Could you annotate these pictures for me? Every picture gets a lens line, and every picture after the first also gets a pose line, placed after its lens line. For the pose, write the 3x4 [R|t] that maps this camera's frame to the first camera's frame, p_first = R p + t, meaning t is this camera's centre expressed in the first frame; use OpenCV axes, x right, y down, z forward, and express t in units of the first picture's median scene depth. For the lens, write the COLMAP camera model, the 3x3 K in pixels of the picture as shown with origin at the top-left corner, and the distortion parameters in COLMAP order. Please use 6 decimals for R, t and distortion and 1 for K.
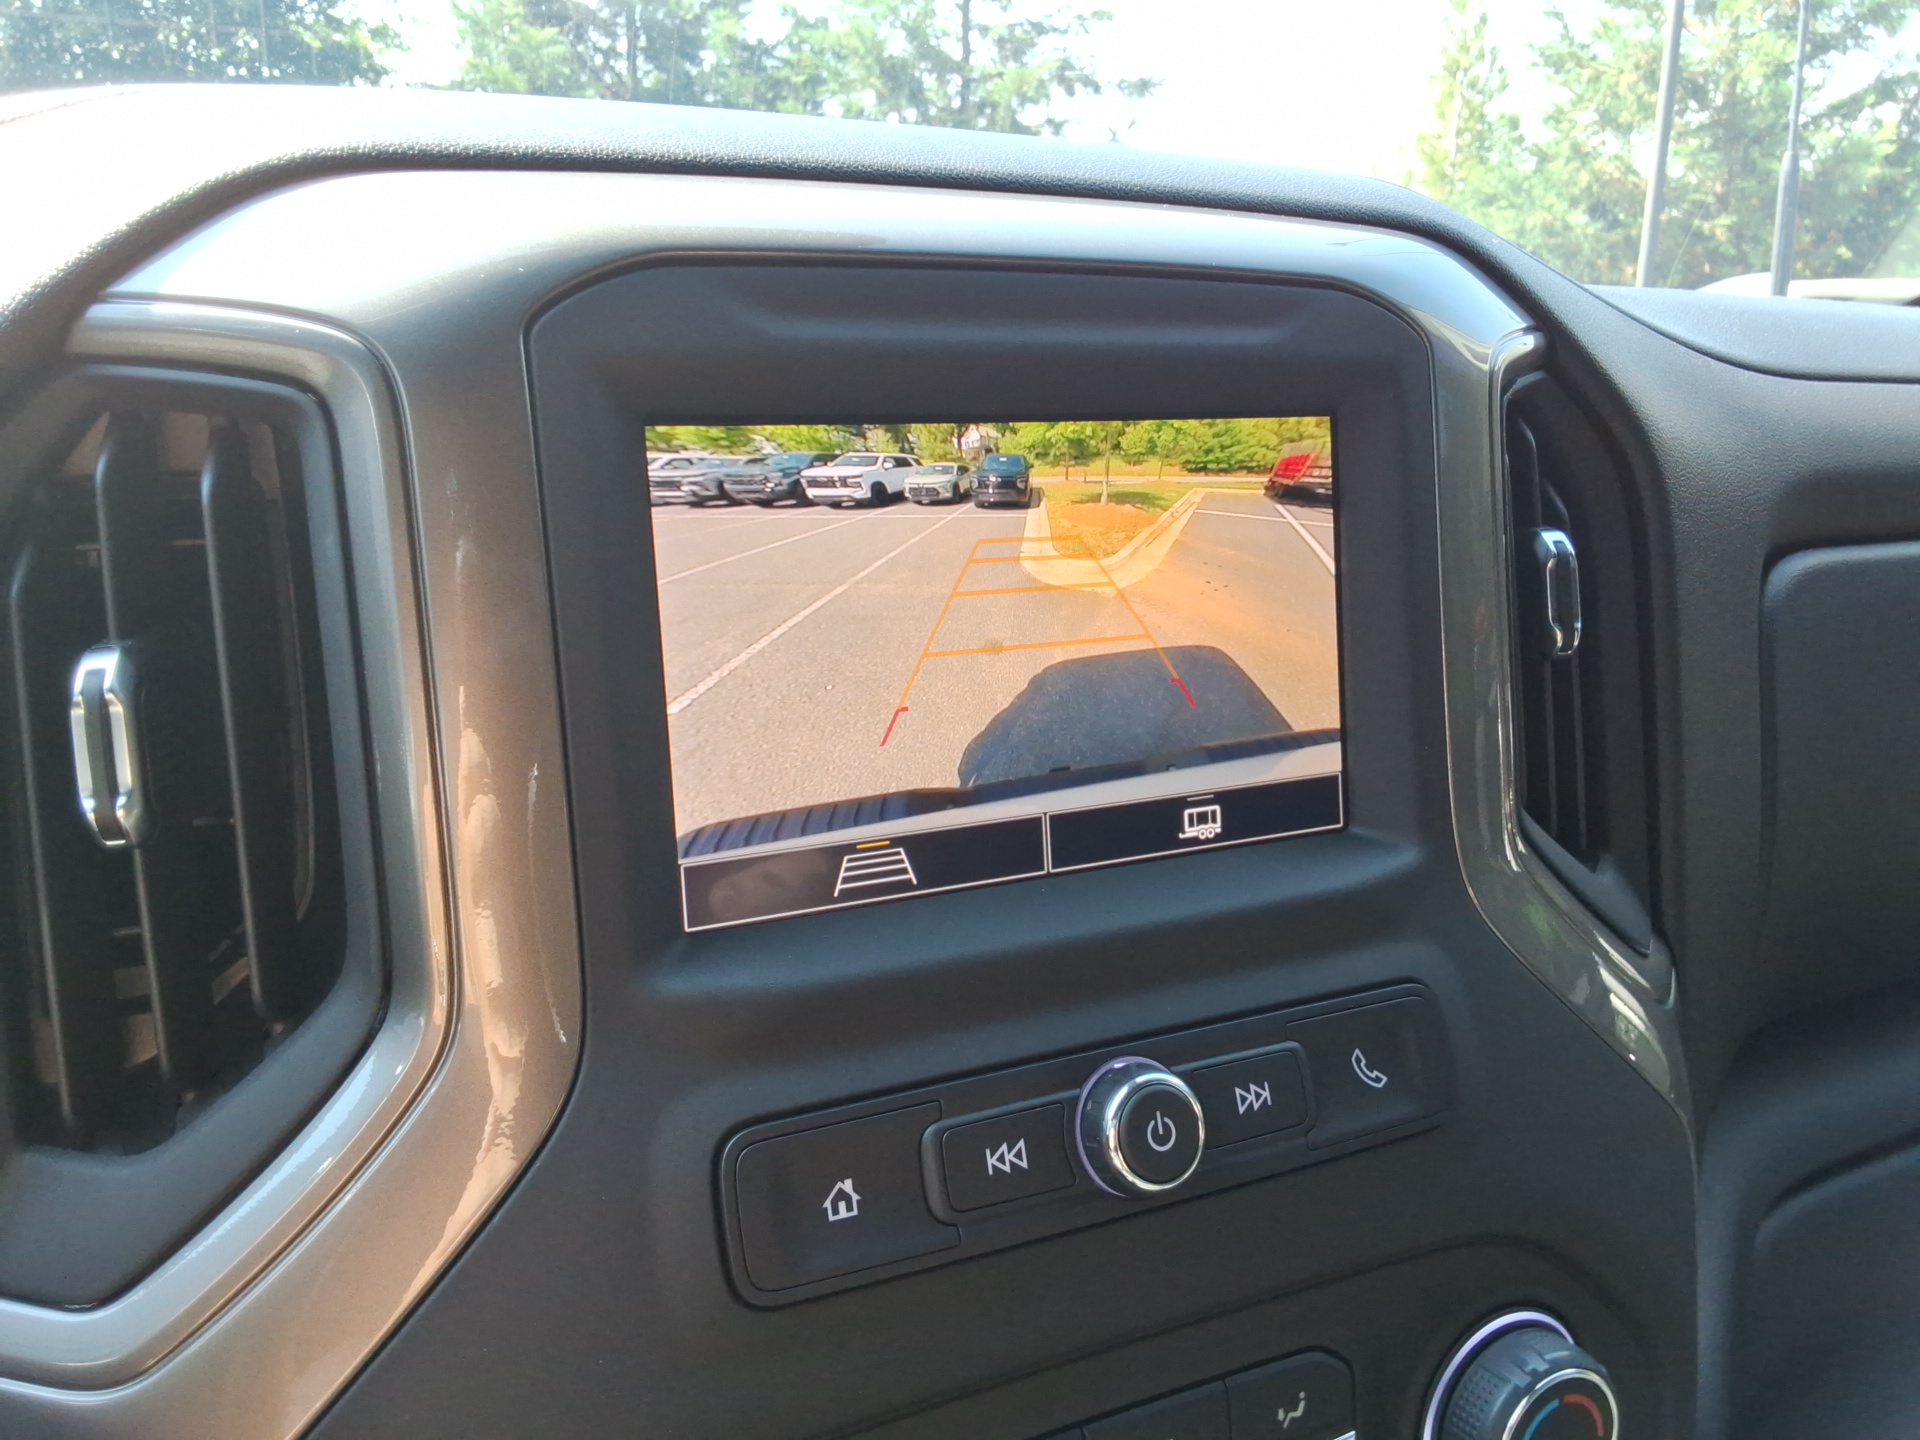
lens RADIAL K [[1534.8, 0, 969.9], [0, 1534.8, 717.1], [0, 0, 1]] dist [0.120705, -0.185943]
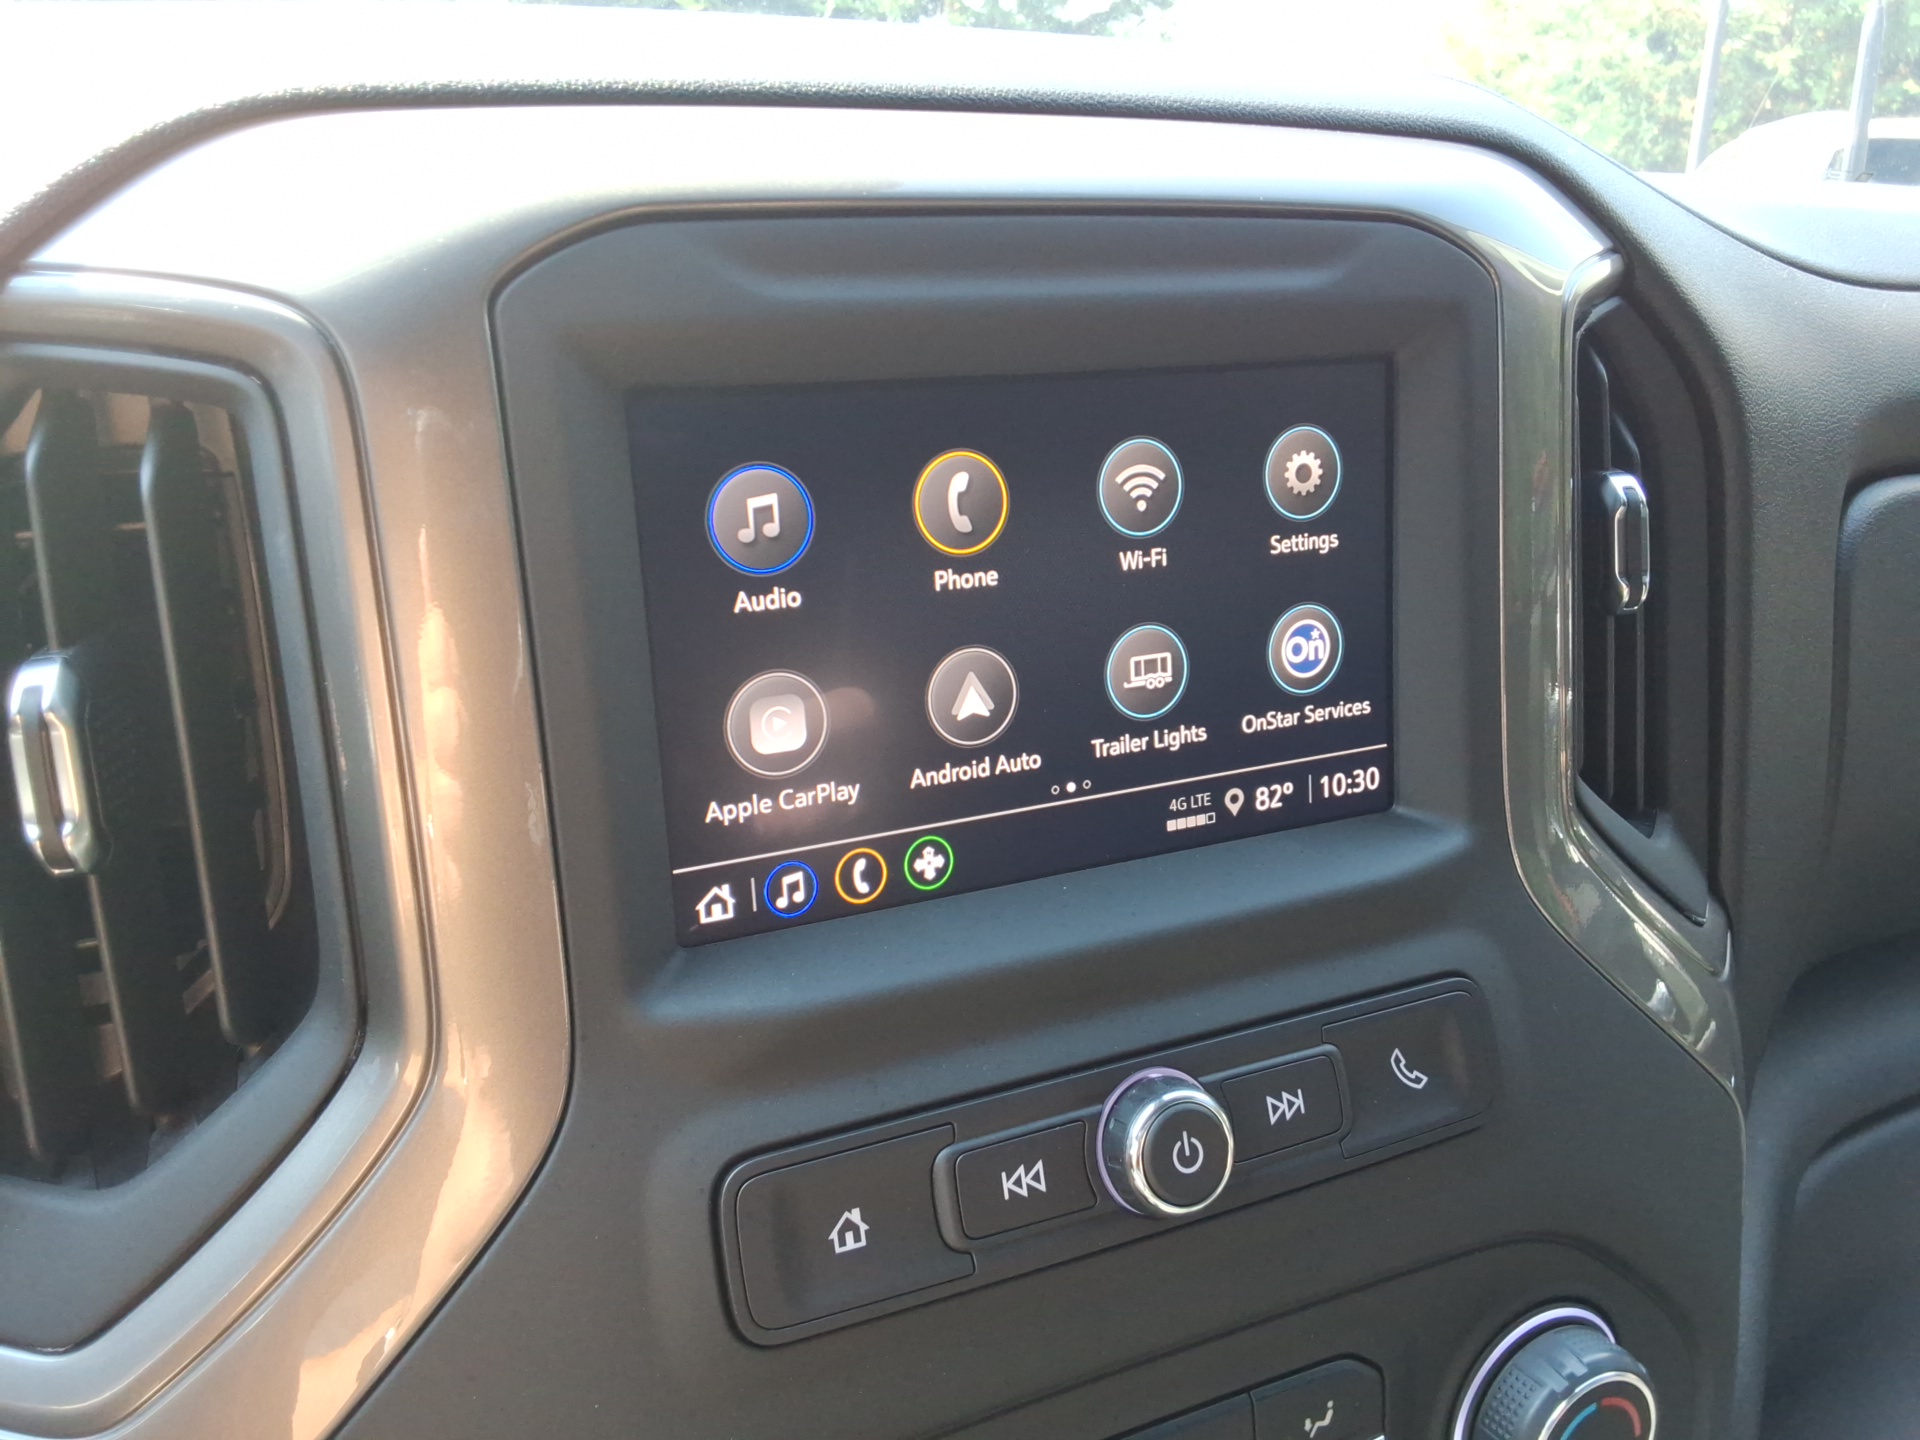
lens RADIAL K [[1534.8, 0, 968.7], [0, 1534.8, 708.0], [0, 0, 1]] dist [0.120705, -0.185943]
pose [[0.999827, 0.003990, -0.018180, 0.005973], [-0.002303, 0.995768, 0.091876, -0.087358], [0.018470, -0.091818, 0.995604, 0.079866]]
